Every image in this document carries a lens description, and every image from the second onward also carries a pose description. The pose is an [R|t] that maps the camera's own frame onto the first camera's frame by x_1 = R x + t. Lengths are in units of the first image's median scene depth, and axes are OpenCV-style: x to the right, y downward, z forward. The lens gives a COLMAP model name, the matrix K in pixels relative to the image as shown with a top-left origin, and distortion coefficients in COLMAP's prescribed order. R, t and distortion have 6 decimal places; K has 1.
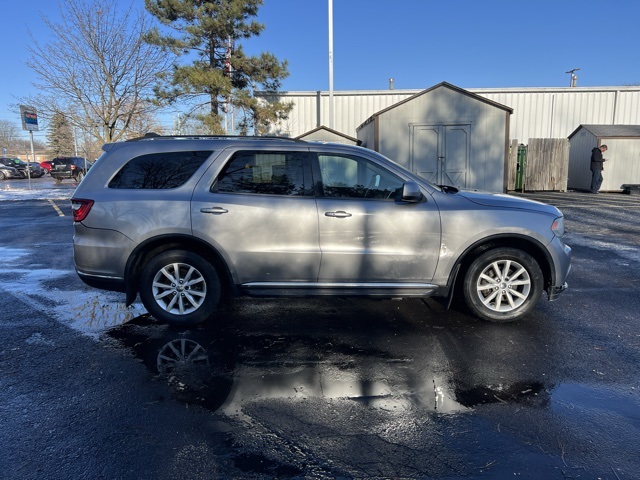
lens RADIAL K [[478.7, 0, 318.9], [0, 478.7, 240.0], [0, 0, 1]] dist [0.053067, -0.052813]
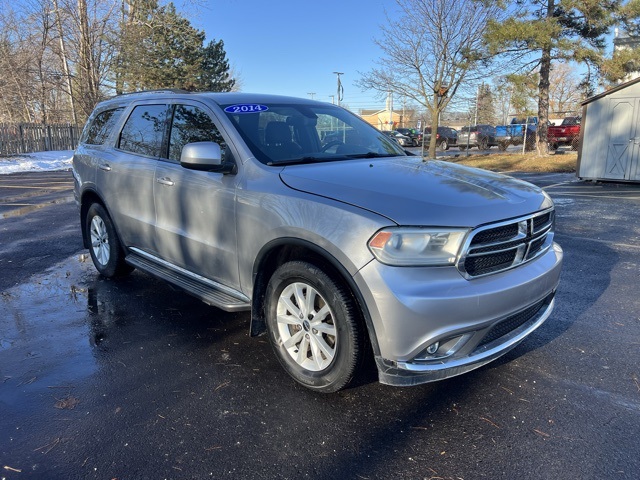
lens RADIAL K [[478.7, 0, 322.4], [0, 478.7, 241.8], [0, 0, 1]] dist [0.053067, -0.052813]
pose [[0.693327, 0.164088, -0.701692, 0.798276], [-0.120218, 0.986422, 0.111886, -0.076476], [0.710524, 0.006783, 0.703640, 0.596988]]
